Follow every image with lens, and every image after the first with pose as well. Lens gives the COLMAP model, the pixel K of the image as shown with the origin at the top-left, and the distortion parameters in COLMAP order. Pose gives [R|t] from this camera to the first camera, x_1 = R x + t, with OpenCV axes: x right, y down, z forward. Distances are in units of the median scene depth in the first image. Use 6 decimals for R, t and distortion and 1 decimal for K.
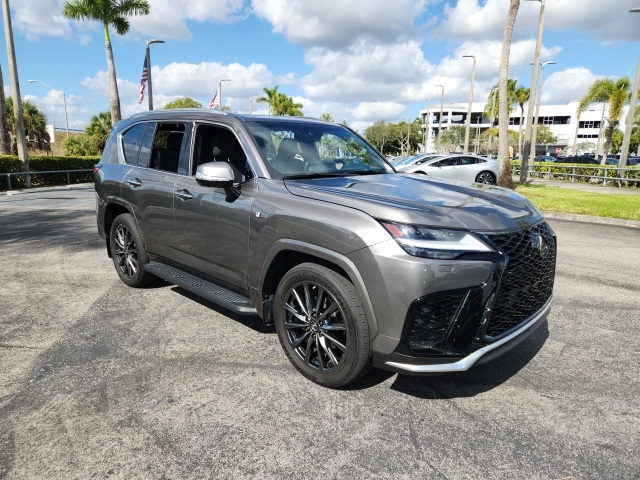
lens RADIAL K [[419.5, 0, 320.0], [0, 419.5, 240.0], [0, 0, 1]] dist [0.066065, -0.050781]
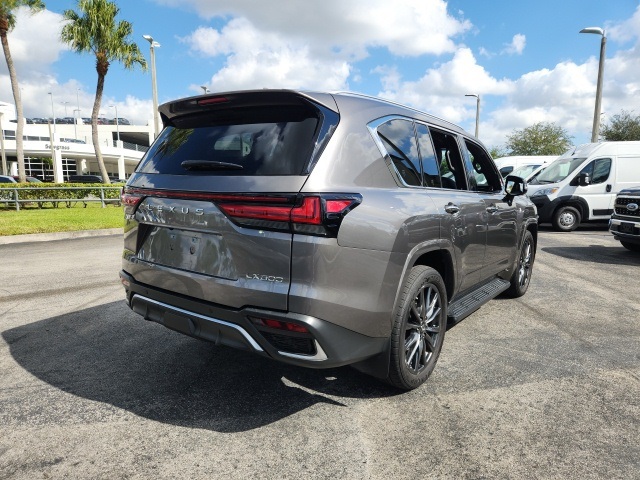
lens RADIAL K [[422.8, 0, 326.3], [0, 422.8, 243.2], [0, 0, 1]] dist [0.065068, -0.052149]
pose [[-0.116988, -0.155320, 0.980913, -1.385693], [0.189249, 0.966110, 0.175546, -0.302160], [-0.974935, 0.206174, -0.083629, 1.578454]]
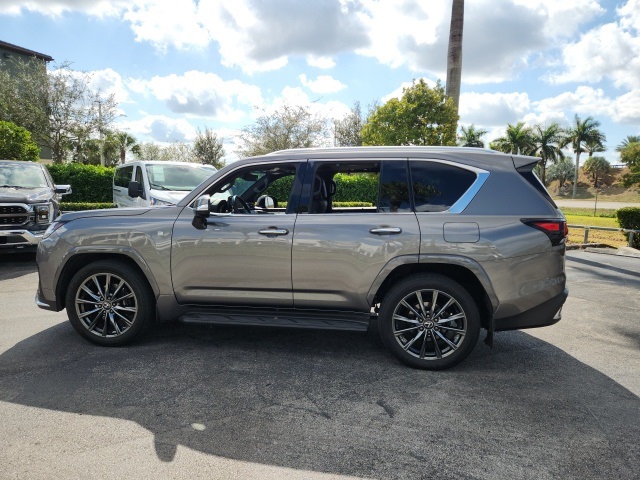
lens RADIAL K [[425.3, 0, 323.1], [0, 425.3, 241.1], [0, 0, 1]] dist [0.069801, -0.055763]
pose [[-0.810937, 0.037851, -0.583909, 0.570969], [-0.152152, 0.949938, 0.272889, -0.484270], [0.565006, 0.310138, -0.764580, 2.345807]]
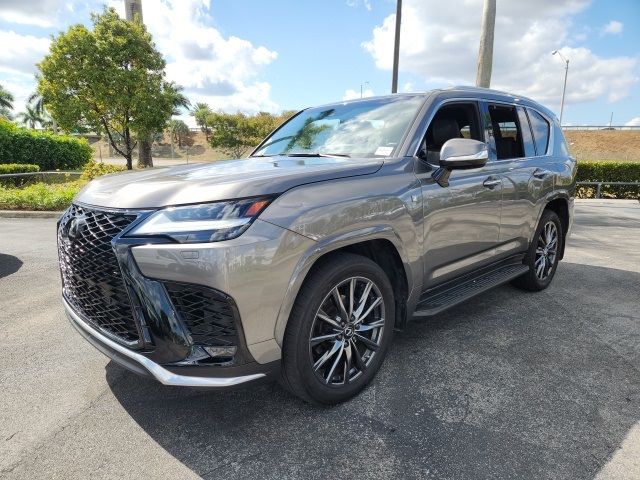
lens RADIAL K [[428.5, 0, 325.2], [0, 428.5, 243.5], [0, 0, 1]] dist [0.064722, -0.055031]
pose [[-0.031656, 0.181773, -0.982831, 1.006323], [-0.210739, 0.960004, 0.184339, -0.164797], [0.977030, 0.212956, 0.007917, 1.122287]]
